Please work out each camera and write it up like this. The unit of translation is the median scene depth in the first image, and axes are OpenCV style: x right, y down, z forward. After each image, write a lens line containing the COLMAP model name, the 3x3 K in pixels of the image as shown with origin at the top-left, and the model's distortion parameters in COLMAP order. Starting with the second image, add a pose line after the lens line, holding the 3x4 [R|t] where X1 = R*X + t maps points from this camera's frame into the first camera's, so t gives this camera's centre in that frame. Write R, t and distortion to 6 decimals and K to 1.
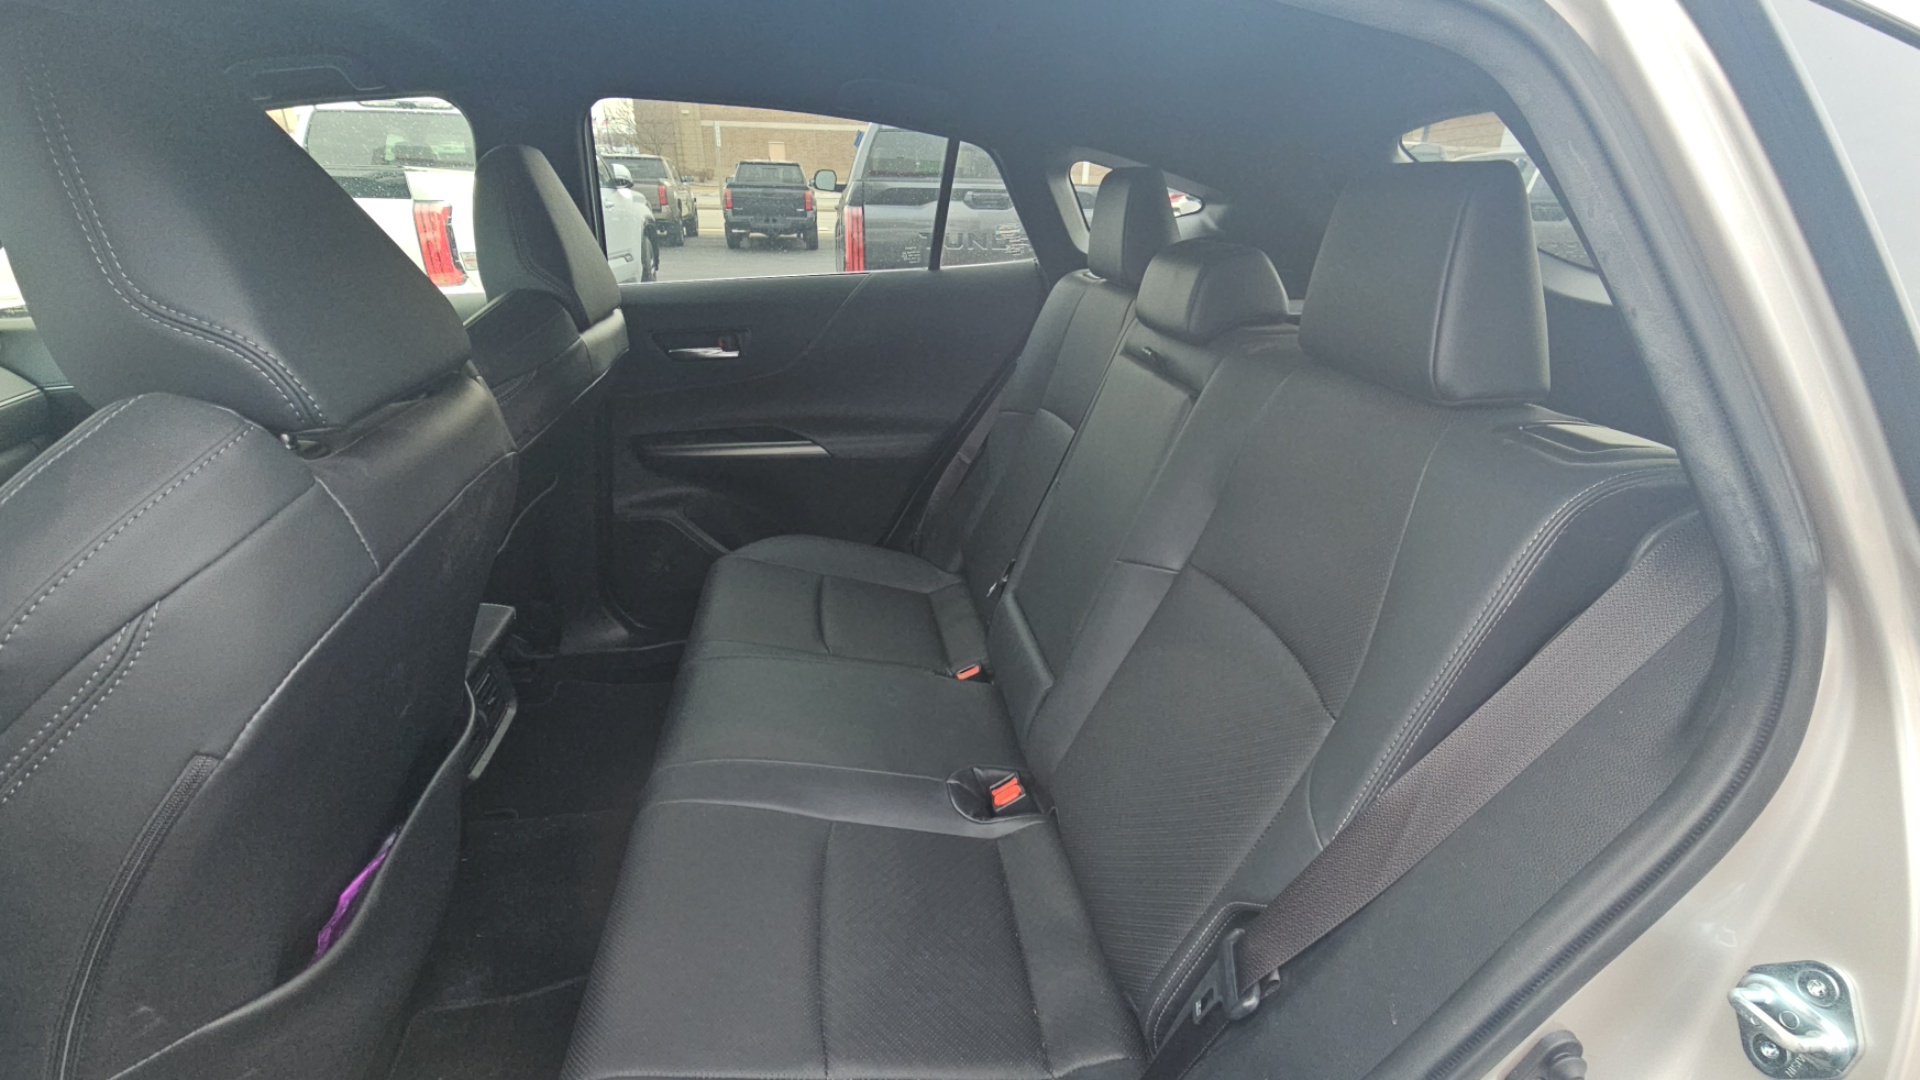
lens RADIAL K [[853.3, 0, 980.2], [0, 853.3, 545.5], [0, 0, 1]] dist [0.005683, -0.004629]
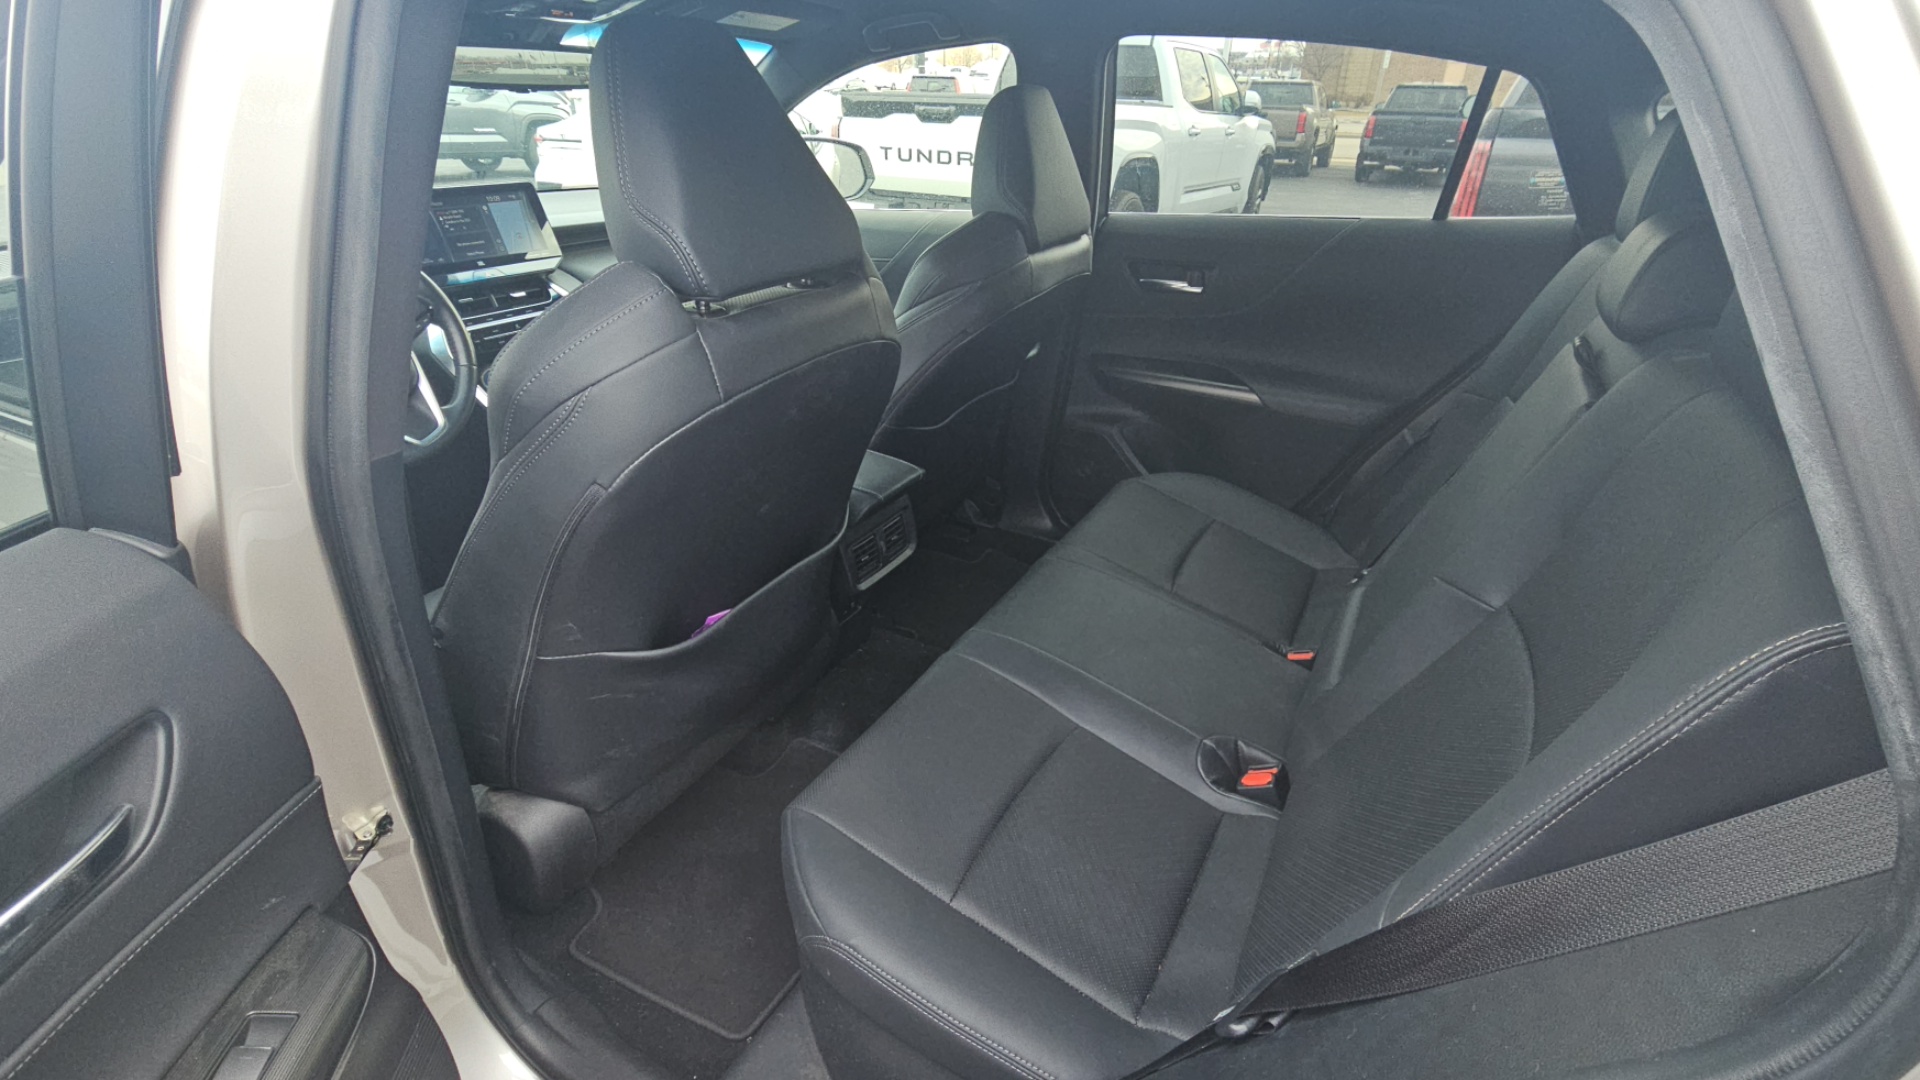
lens RADIAL K [[850.8, 0, 973.0], [0, 850.8, 538.5], [0, 0, 1]] dist [0.013795, -0.010504]
pose [[0.786088, 0.279263, -0.551432, 0.148289], [-0.243235, 0.959901, 0.139383, -0.015185], [0.568245, 0.024560, 0.822493, 0.013148]]
